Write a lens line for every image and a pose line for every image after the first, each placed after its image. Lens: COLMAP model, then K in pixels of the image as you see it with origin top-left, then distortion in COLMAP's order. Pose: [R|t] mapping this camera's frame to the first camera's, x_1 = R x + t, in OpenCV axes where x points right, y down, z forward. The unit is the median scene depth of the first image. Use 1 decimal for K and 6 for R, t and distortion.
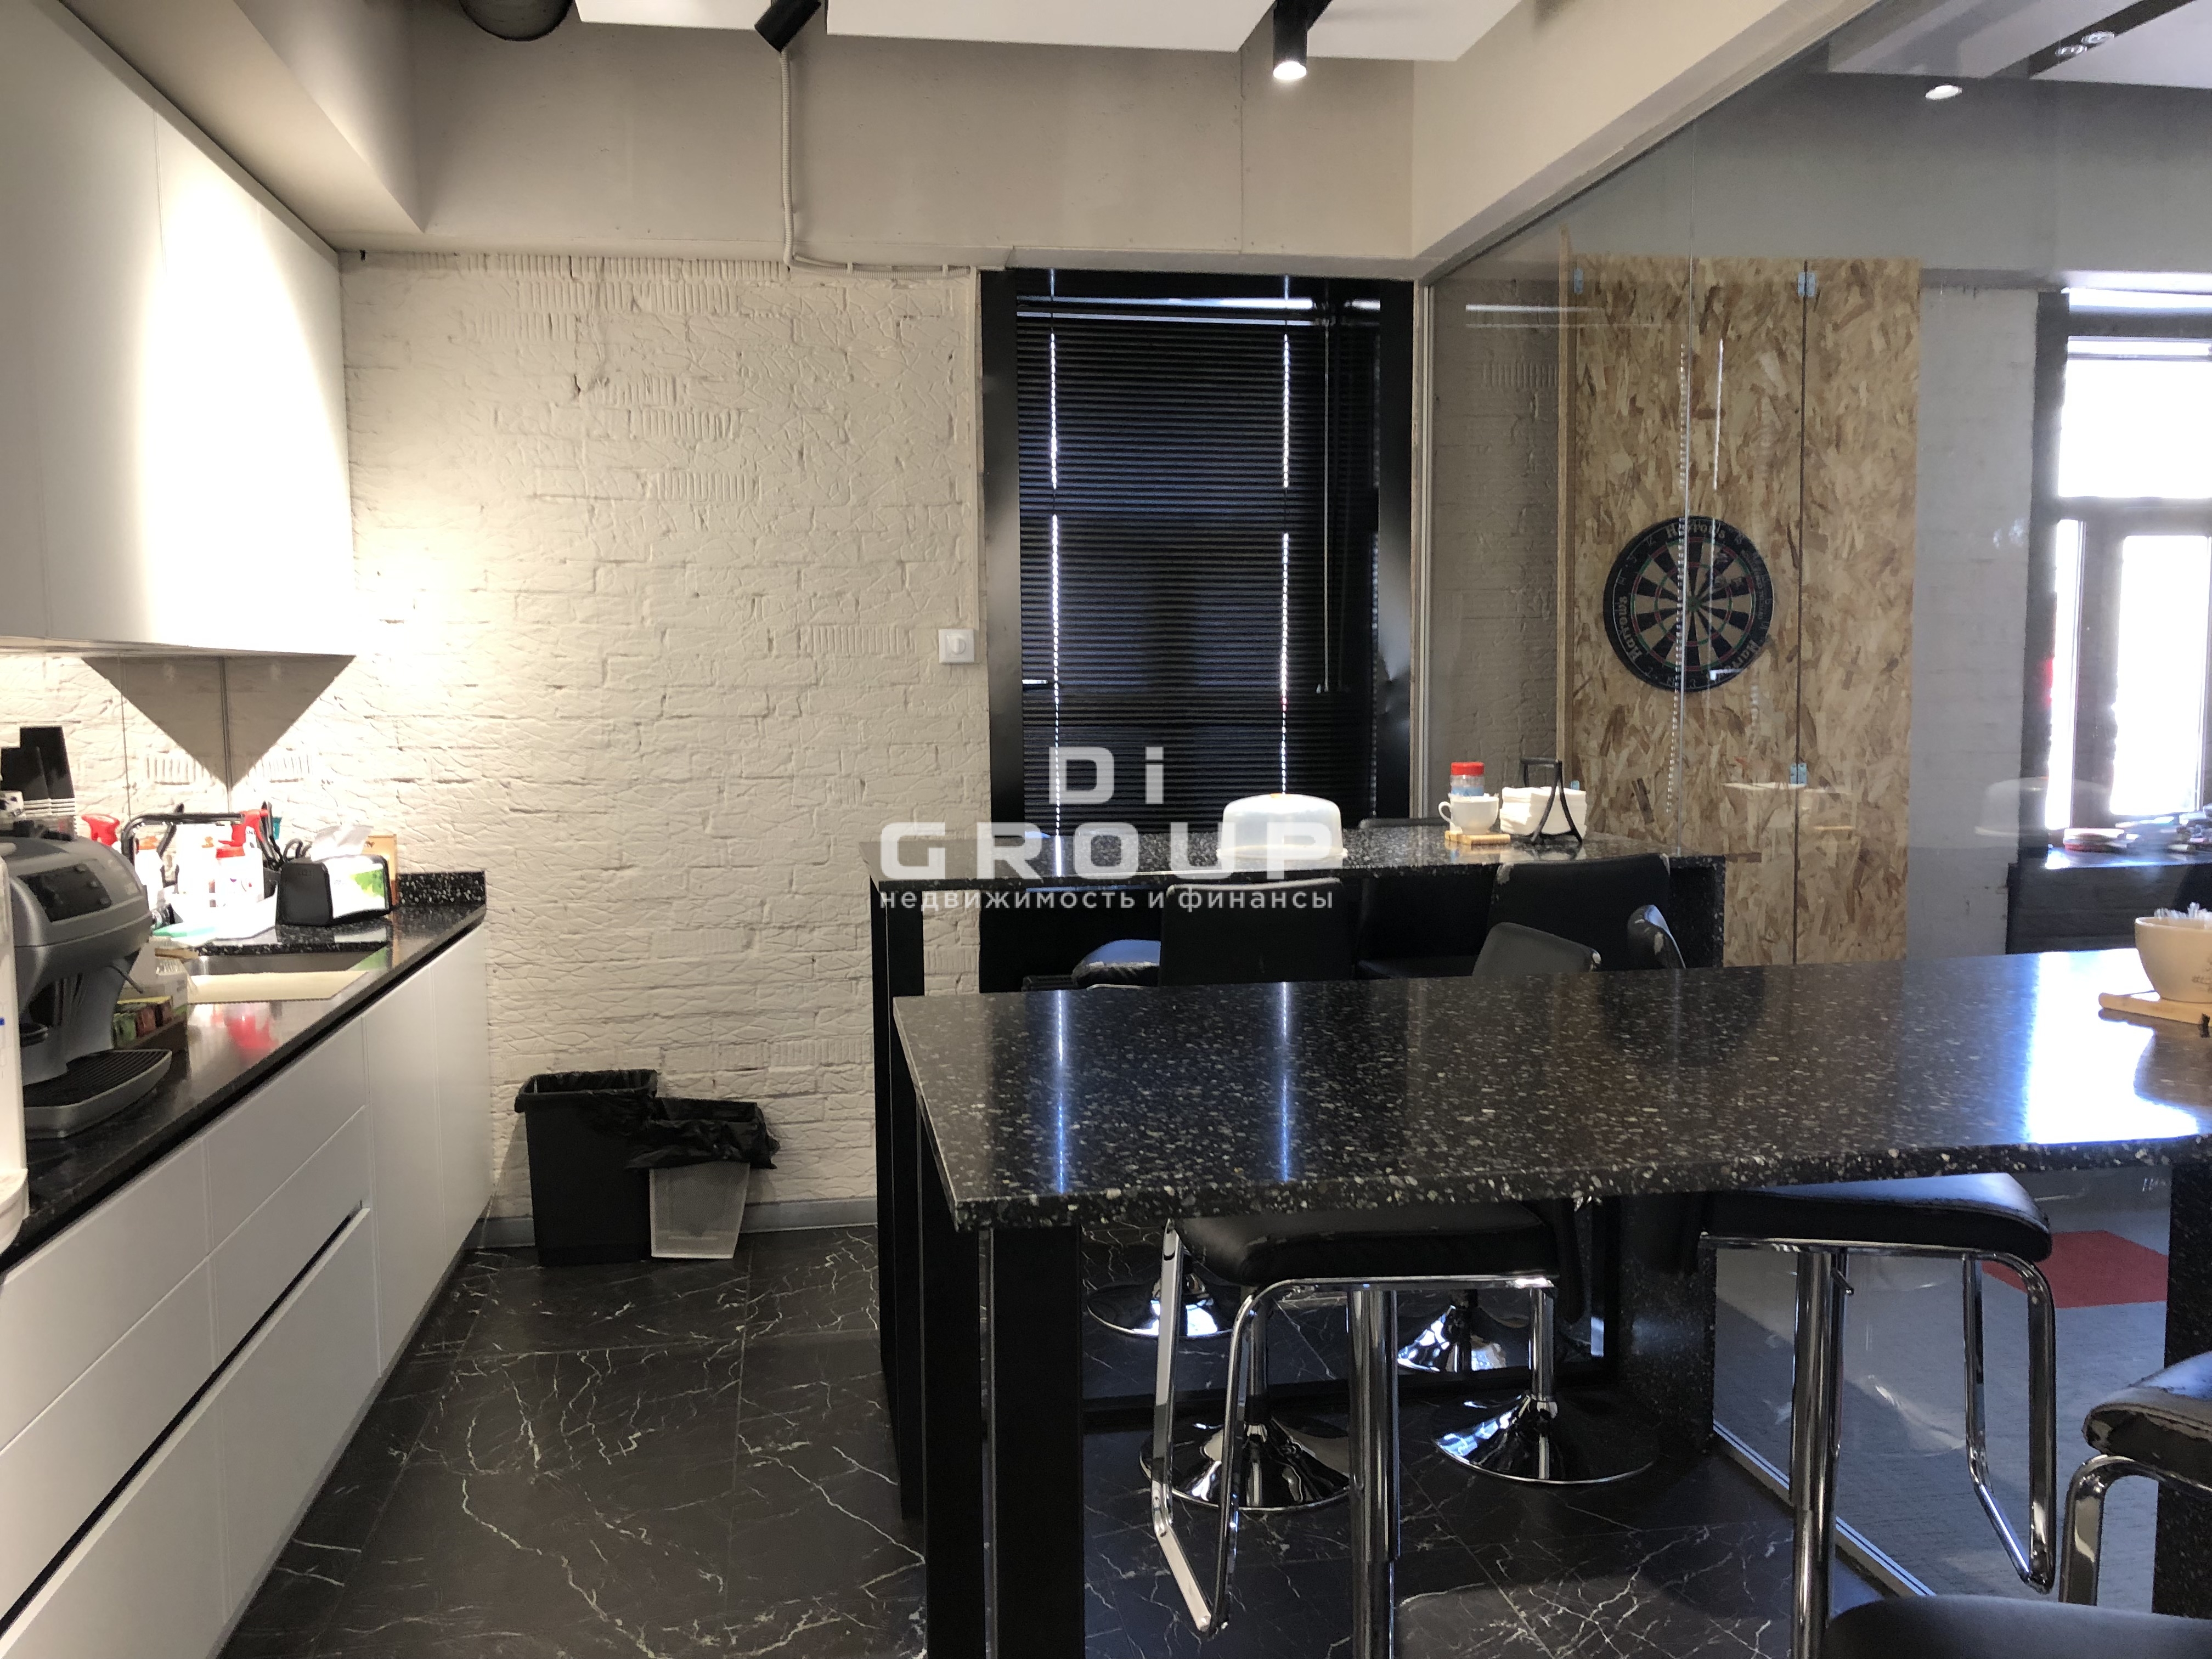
lens RADIAL K [[1820.5, 0, 1101.1], [0, 1820.5, 834.9], [0, 0, 1]] dist [0.039871, -0.016457]
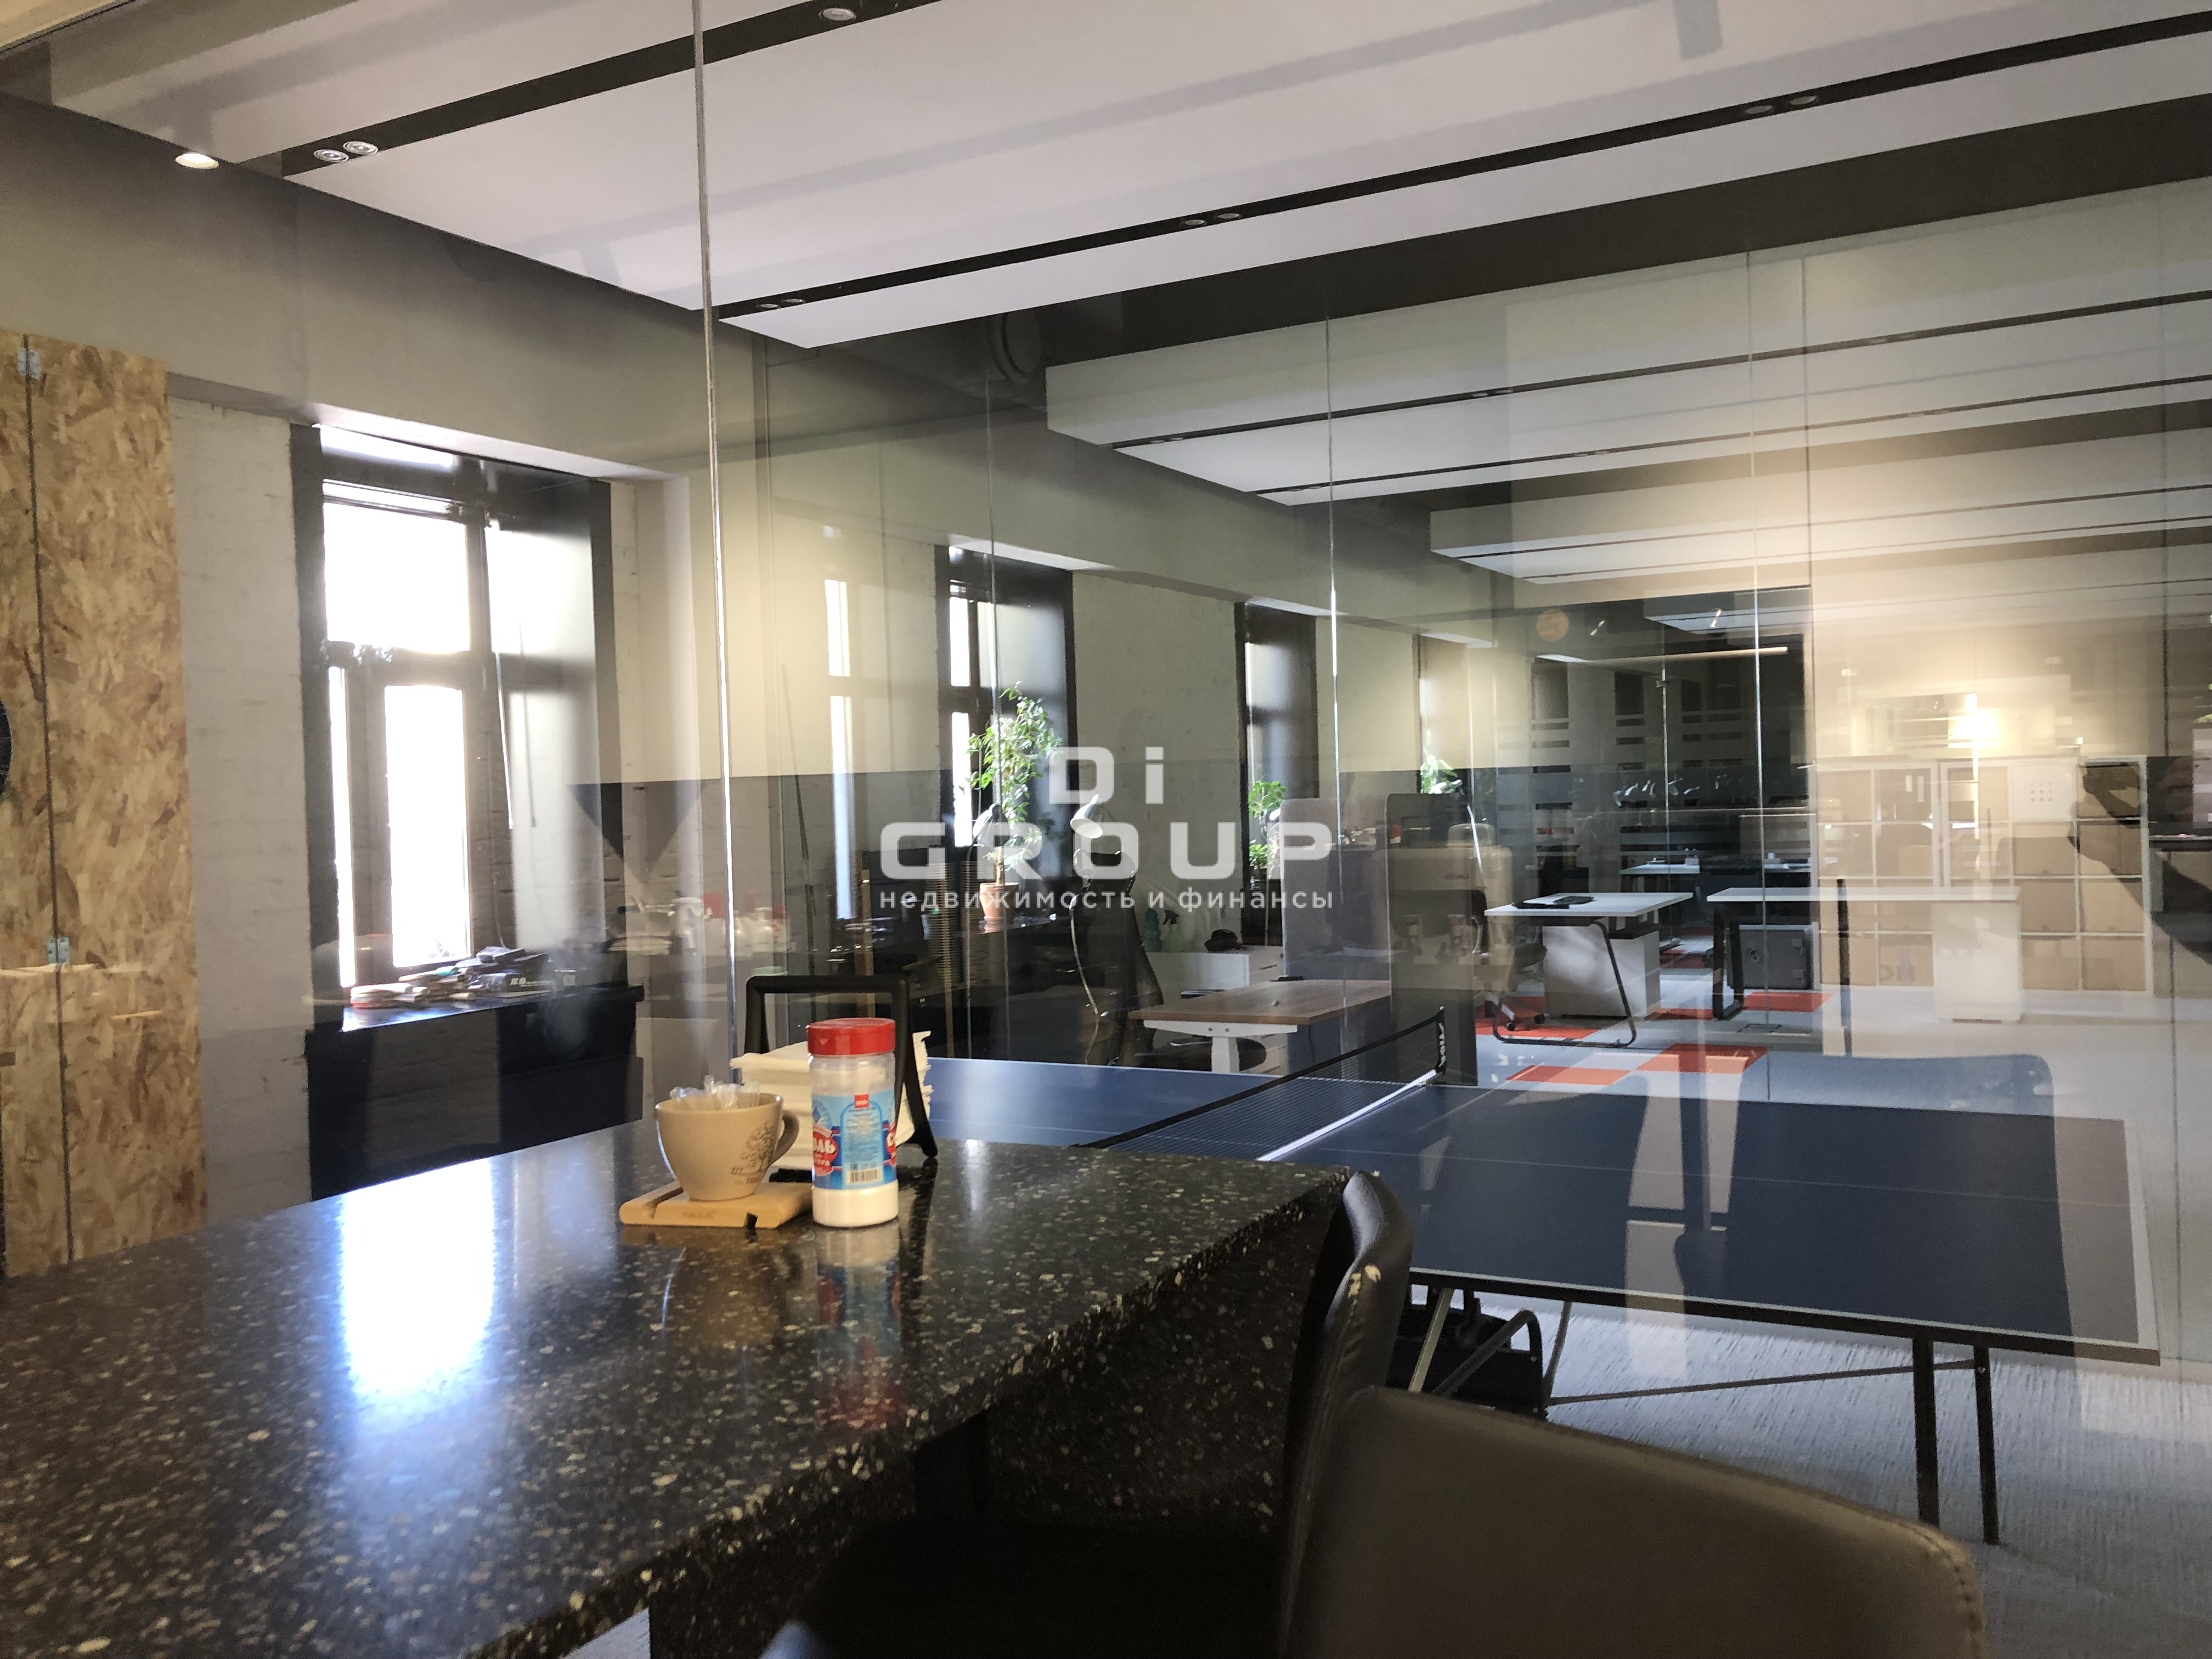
lens RADIAL K [[1820.5, 0, 1096.3], [0, 1820.5, 826.1], [0, 0, 1]] dist [0.039871, -0.016457]
pose [[0.616956, -0.018886, 0.786771, 0.020920], [0.091039, 0.994713, -0.047513, -0.007148], [-0.781714, 0.100940, 0.615413, 0.126392]]
